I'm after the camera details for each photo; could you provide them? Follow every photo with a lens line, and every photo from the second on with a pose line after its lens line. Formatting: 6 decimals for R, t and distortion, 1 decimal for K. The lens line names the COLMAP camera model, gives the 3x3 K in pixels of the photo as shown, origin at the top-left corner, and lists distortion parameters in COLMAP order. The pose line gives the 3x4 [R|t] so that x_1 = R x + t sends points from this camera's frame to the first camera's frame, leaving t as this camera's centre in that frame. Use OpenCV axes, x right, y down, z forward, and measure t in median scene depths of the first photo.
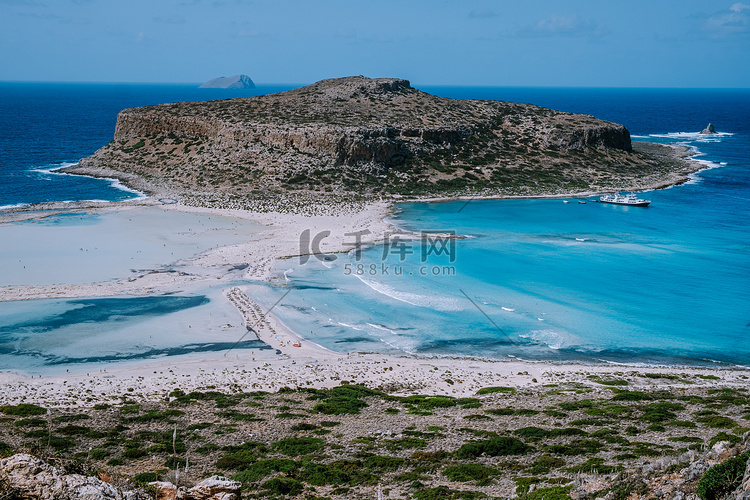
lens RADIAL K [[813.6, 0, 372.2], [0, 813.6, 238.2], [0, 0, 1]] dist [-0.019805, 0.038758]
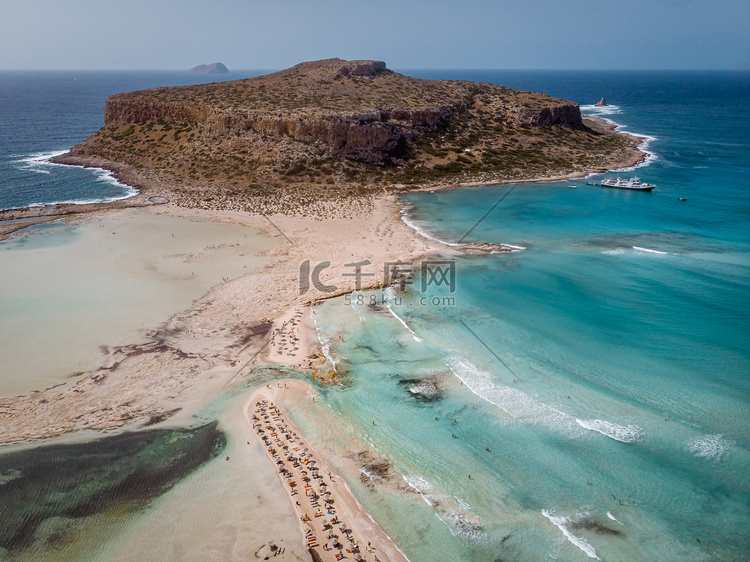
lens RADIAL K [[560.5, 0, 365.6], [0, 560.5, 285.9], [0, 0, 1]] dist [-0.007932, -0.003180]
pose [[0.996302, -0.041845, 0.075043, -0.061326], [0.027454, 0.982646, 0.183450, -0.053754], [-0.081417, -0.180711, 0.980161, 0.300385]]
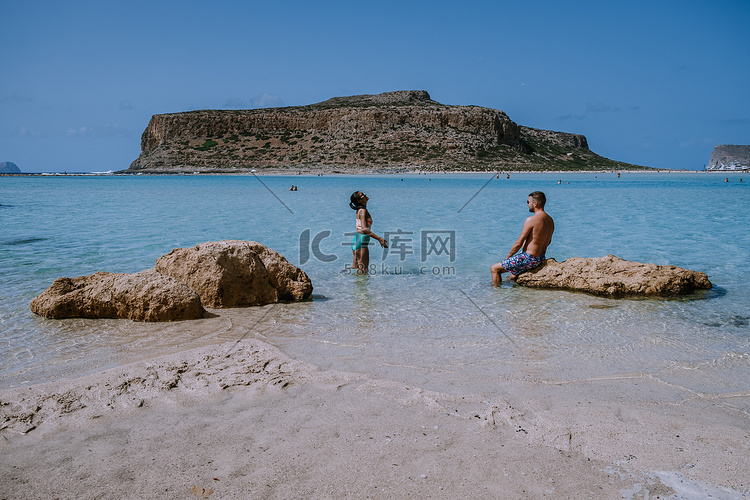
lens RADIAL K [[589.2, 0, 375.0], [0, 589.2, 250.0], [0, 0, 1]] dist [-0.007579, -0.004349]
pose [[0.910661, -0.067397, 0.407621, -0.468623], [0.090273, 0.995225, -0.037126, 0.051922], [-0.403172, 0.070607, 0.912396, 0.399333]]
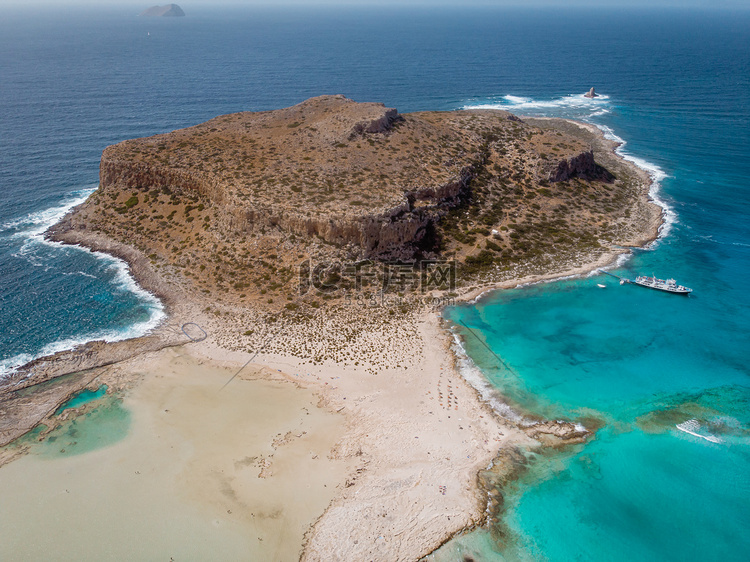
lens RADIAL K [[565.7, 0, 367.4], [0, 565.7, 281.5], [0, 0, 1]] dist [0.031738, -0.082875]
pose [[0.989057, -0.071925, 0.128812, -0.125868], [0.035218, 0.962975, 0.267281, -0.228864], [-0.143267, -0.259820, 0.954970, 0.354741]]
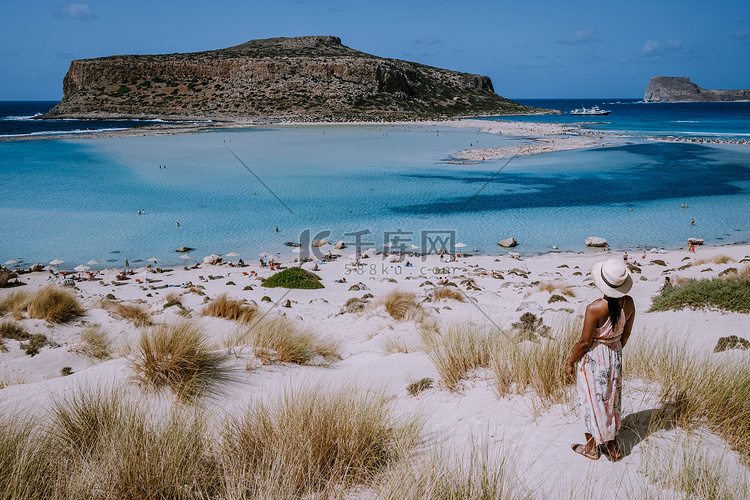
lens RADIAL K [[589.2, 0, 375.0], [0, 589.2, 250.0], [0, 0, 1]] dist [-0.007579, -0.004349]
pose [[0.889353, -0.127170, 0.439181, -0.420148], [0.098184, 0.991252, 0.088203, 0.053200], [-0.446555, -0.035323, 0.894058, 0.258973]]
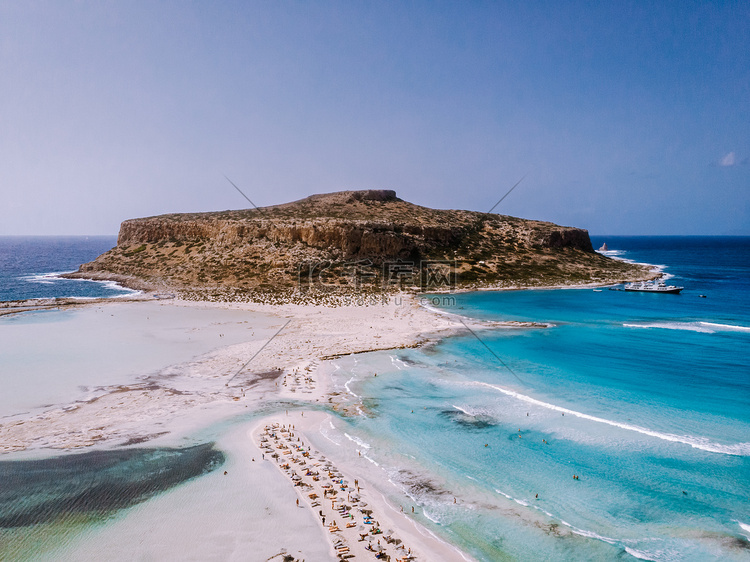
lens RADIAL K [[565.7, 0, 367.4], [0, 565.7, 281.5], [0, 0, 1]] dist [0.031738, -0.082875]
pose [[0.996758, -0.017009, 0.078634, -0.070993], [0.025044, 0.994432, -0.102356, 0.006142], [-0.076455, 0.103994, 0.991635, 0.329752]]
